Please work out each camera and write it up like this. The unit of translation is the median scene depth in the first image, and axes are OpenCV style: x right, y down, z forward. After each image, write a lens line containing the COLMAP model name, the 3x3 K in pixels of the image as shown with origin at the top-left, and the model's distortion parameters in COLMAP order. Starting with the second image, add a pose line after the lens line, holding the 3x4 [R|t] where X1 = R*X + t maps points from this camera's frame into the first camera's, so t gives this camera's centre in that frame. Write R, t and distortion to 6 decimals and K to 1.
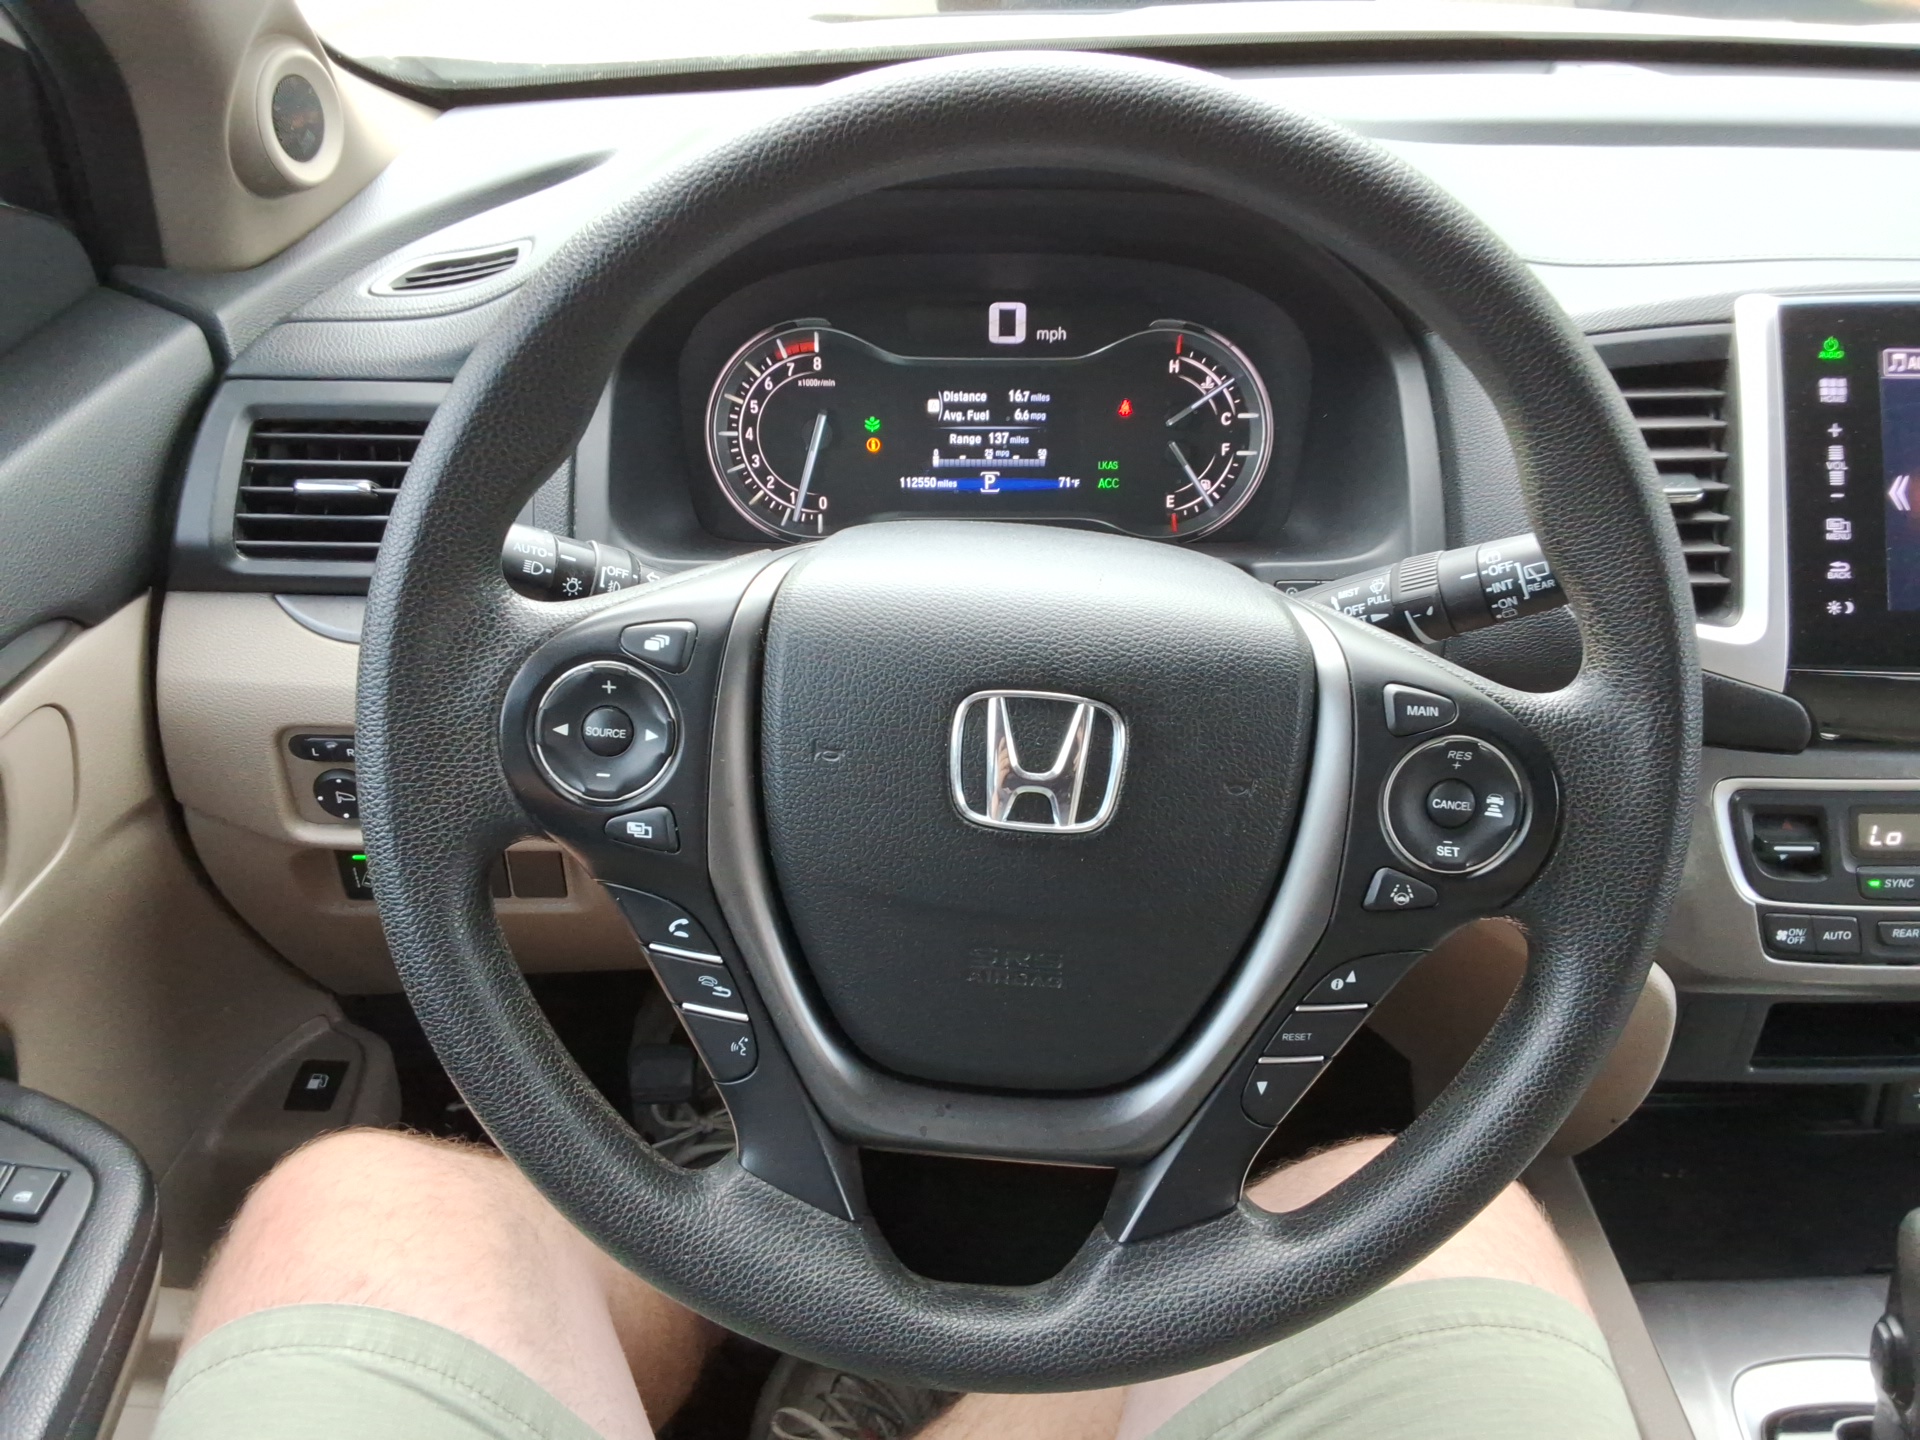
lens RADIAL K [[1538.8, 0, 974.0], [0, 1538.8, 714.4], [0, 0, 1]] dist [0.115609, -0.195909]
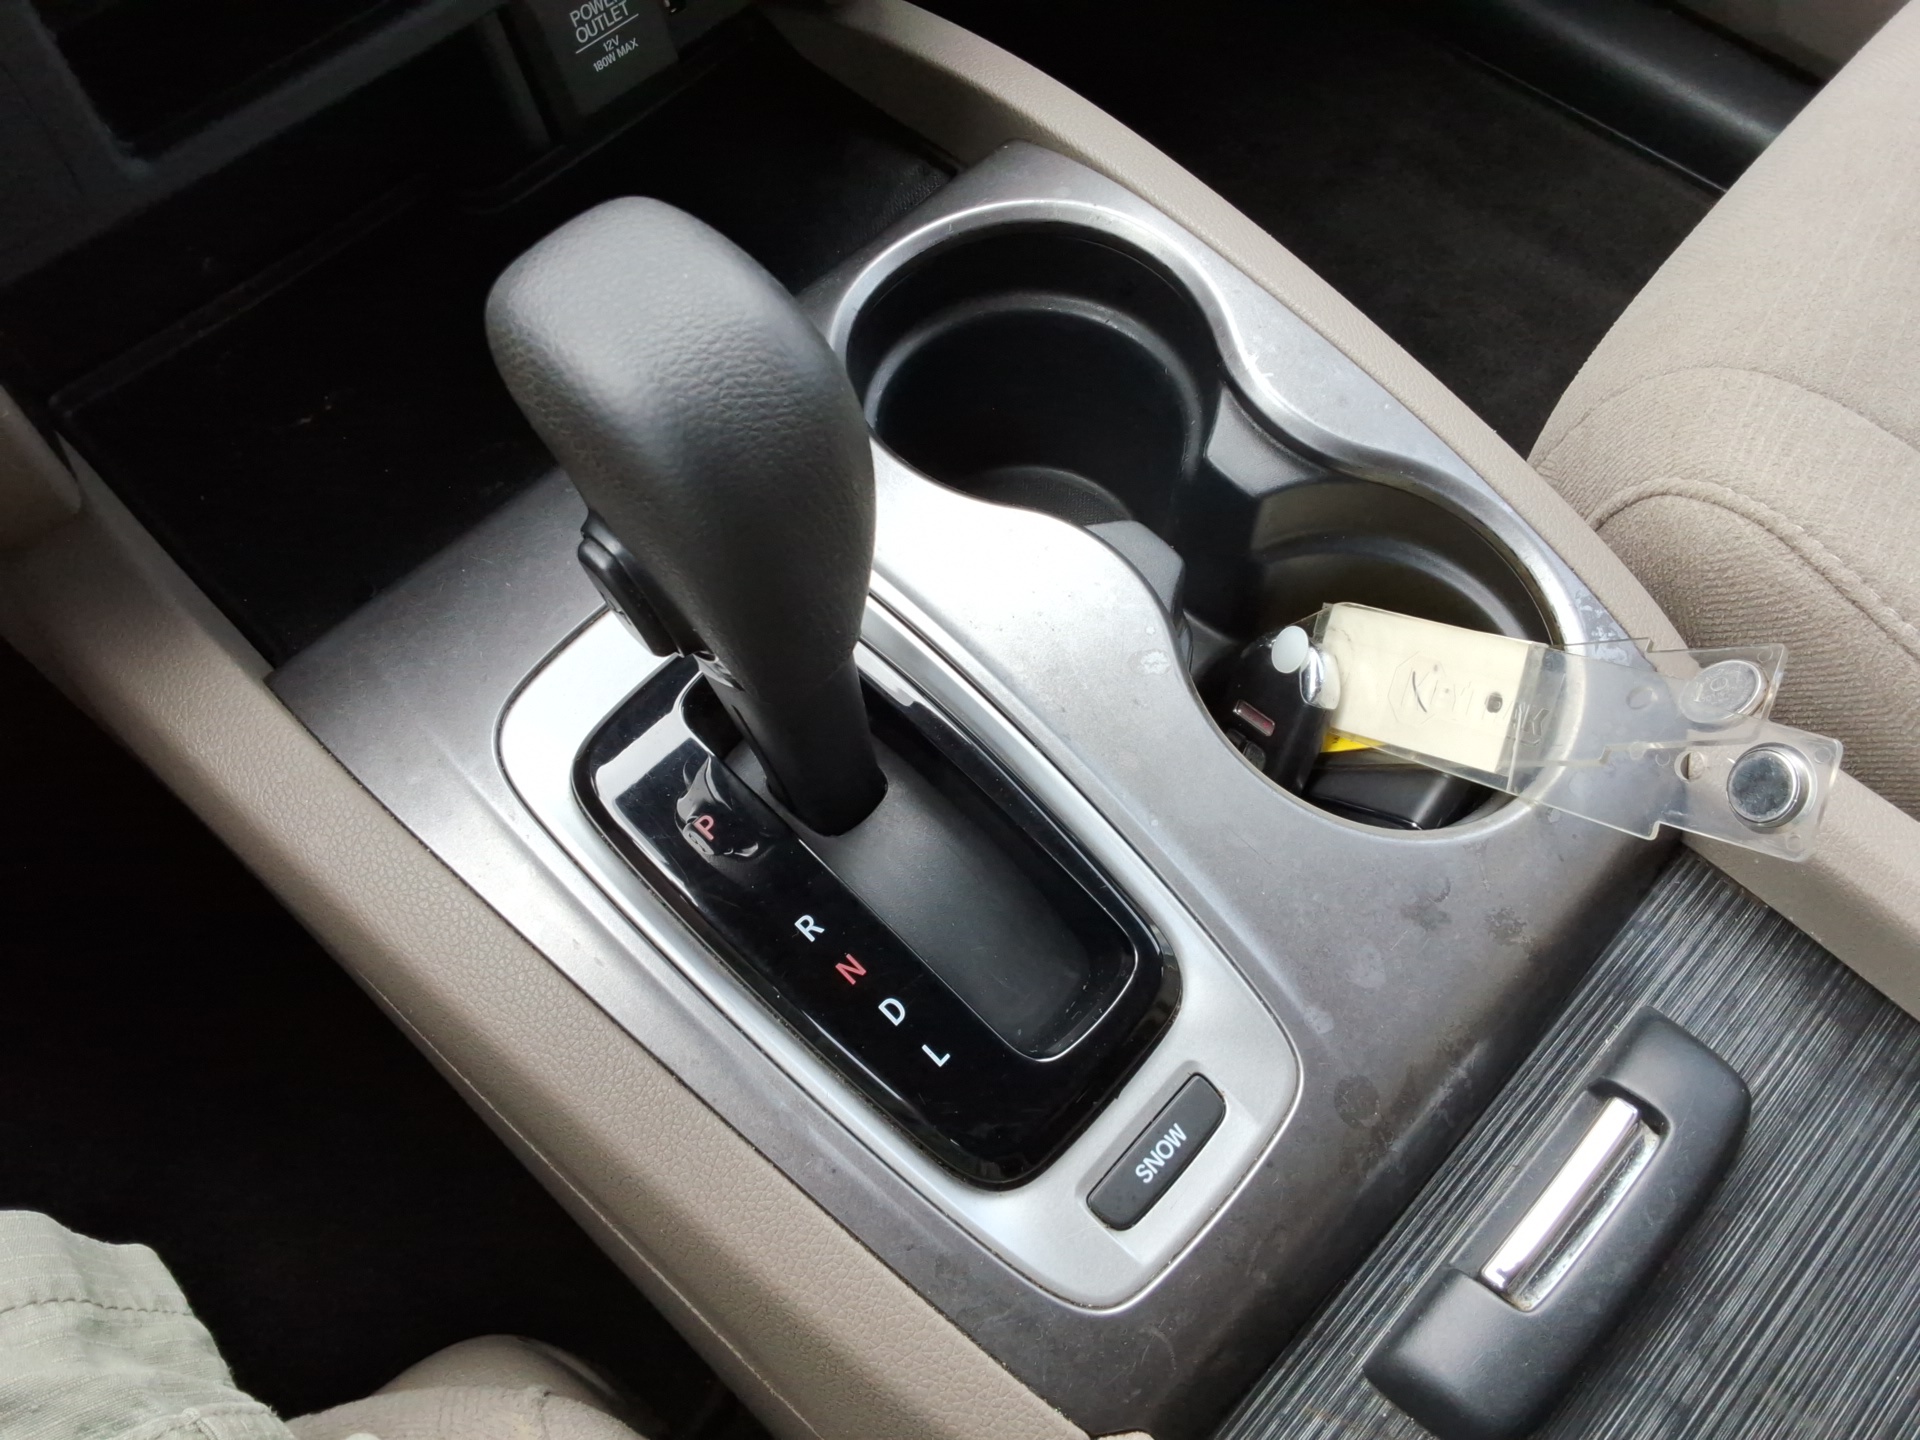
lens RADIAL K [[1538.8, 0, 974.0], [0, 1538.8, 714.4], [0, 0, 1]] dist [0.115609, -0.195909]
pose [[0.711368, -0.618273, 0.334206, 0.474224], [0.393656, 0.744444, 0.539294, 0.222863], [-0.582228, -0.252075, 0.772961, 0.556494]]
